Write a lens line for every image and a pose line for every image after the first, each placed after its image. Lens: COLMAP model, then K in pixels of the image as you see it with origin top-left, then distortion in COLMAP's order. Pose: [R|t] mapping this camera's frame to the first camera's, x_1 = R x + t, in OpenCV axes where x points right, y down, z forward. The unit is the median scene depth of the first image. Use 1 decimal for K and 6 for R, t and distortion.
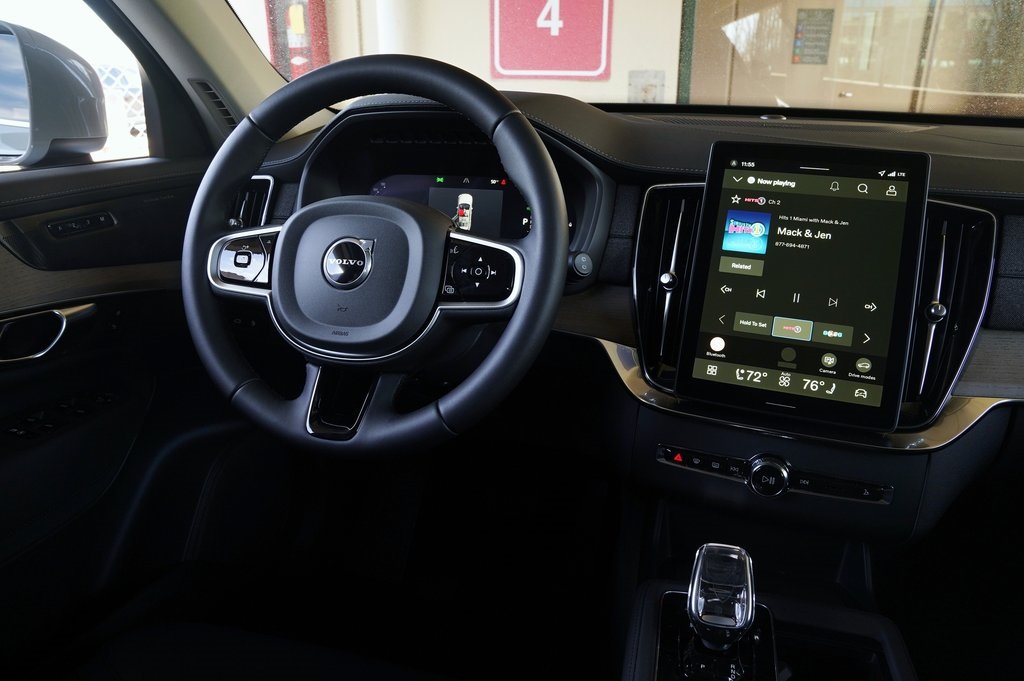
lens RADIAL K [[702.5, 0, 513.6], [0, 702.5, 339.5], [0, 0, 1]] dist [-0.126592, 0.081492]
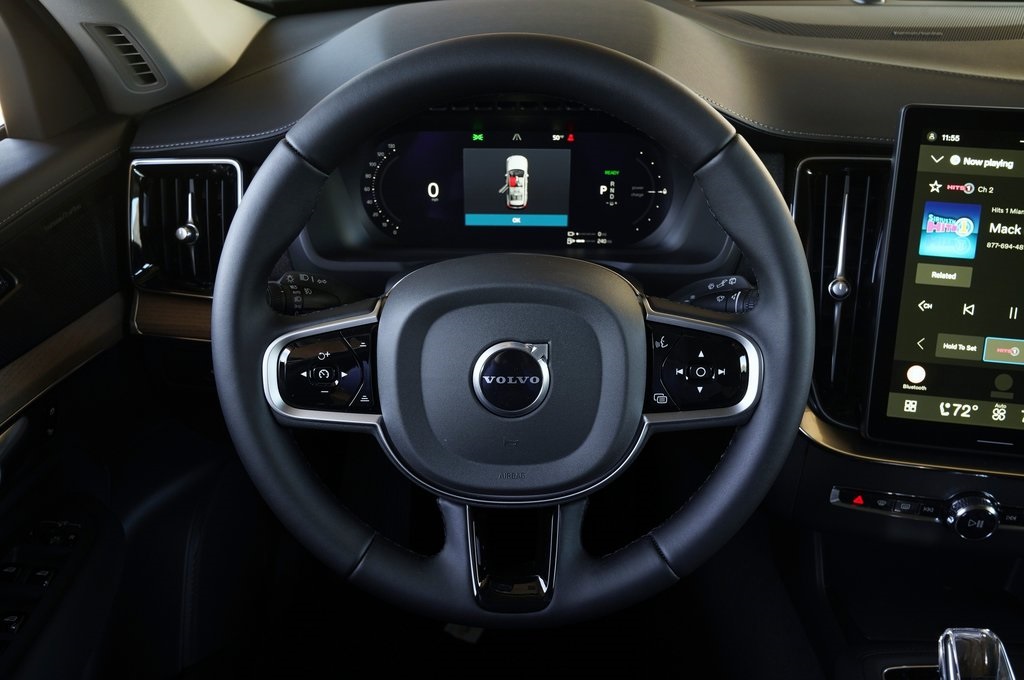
lens RADIAL K [[803.5, 0, 511.1], [0, 803.5, 339.9], [0, 0, 1]] dist [-0.072901, 0.068085]
pose [[0.970582, -0.140772, 0.195332, -0.356416], [0.088422, 0.962984, 0.254646, -0.319716], [-0.223948, -0.229883, 0.947101, 0.234213]]
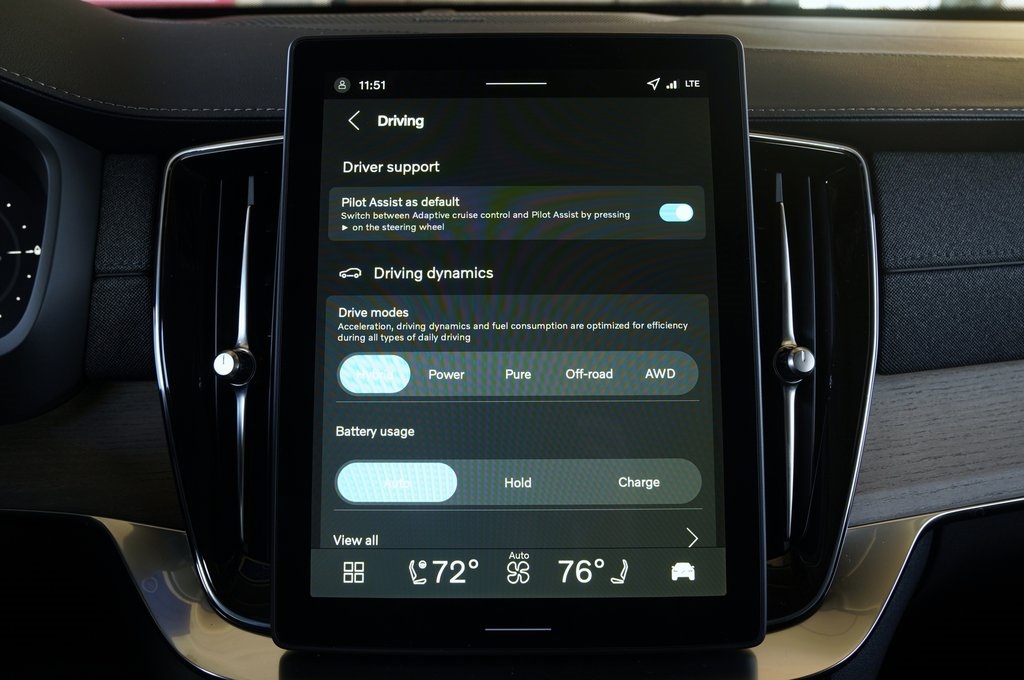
lens RADIAL K [[841.6, 0, 511.1], [0, 841.6, 342.6], [0, 0, 1]] dist [-0.053710, 0.053873]
pose [[0.921319, -0.147554, 0.359721, 0.213763], [0.145160, 0.988830, 0.033824, -0.100402], [-0.360694, 0.021054, 0.932447, 0.491366]]
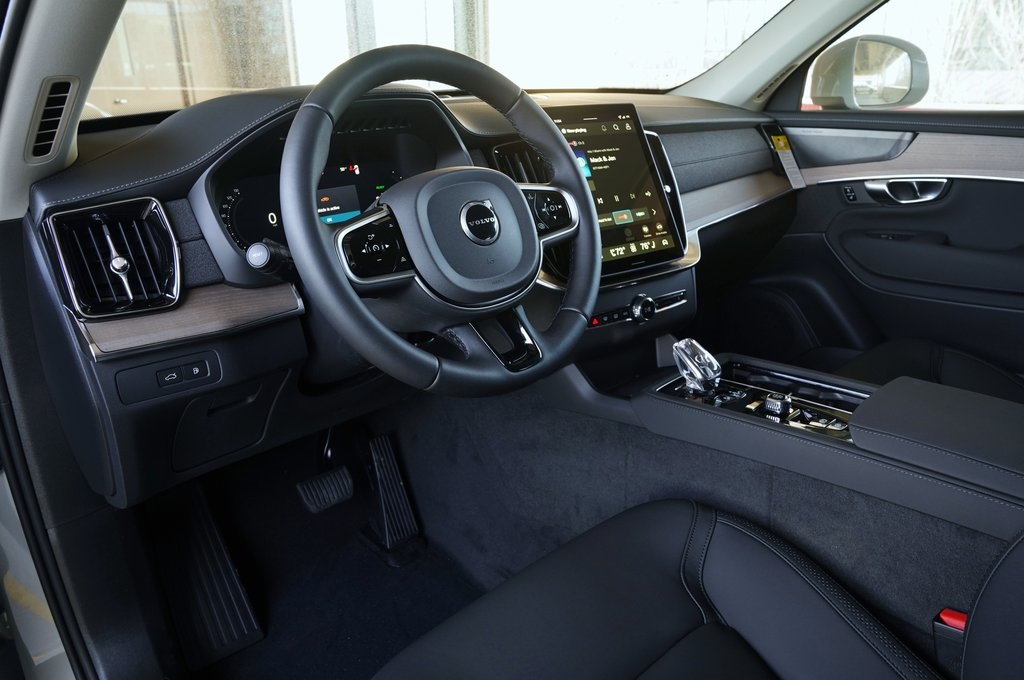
lens RADIAL K [[702.5, 0, 516.7], [0, 702.5, 341.2], [0, 0, 1]] dist [-0.126592, 0.081492]
pose [[0.532318, -0.320043, 0.783716, -1.073690], [0.323165, 0.932495, 0.161298, -0.086702], [-0.782434, 0.167408, 0.599810, 0.267627]]
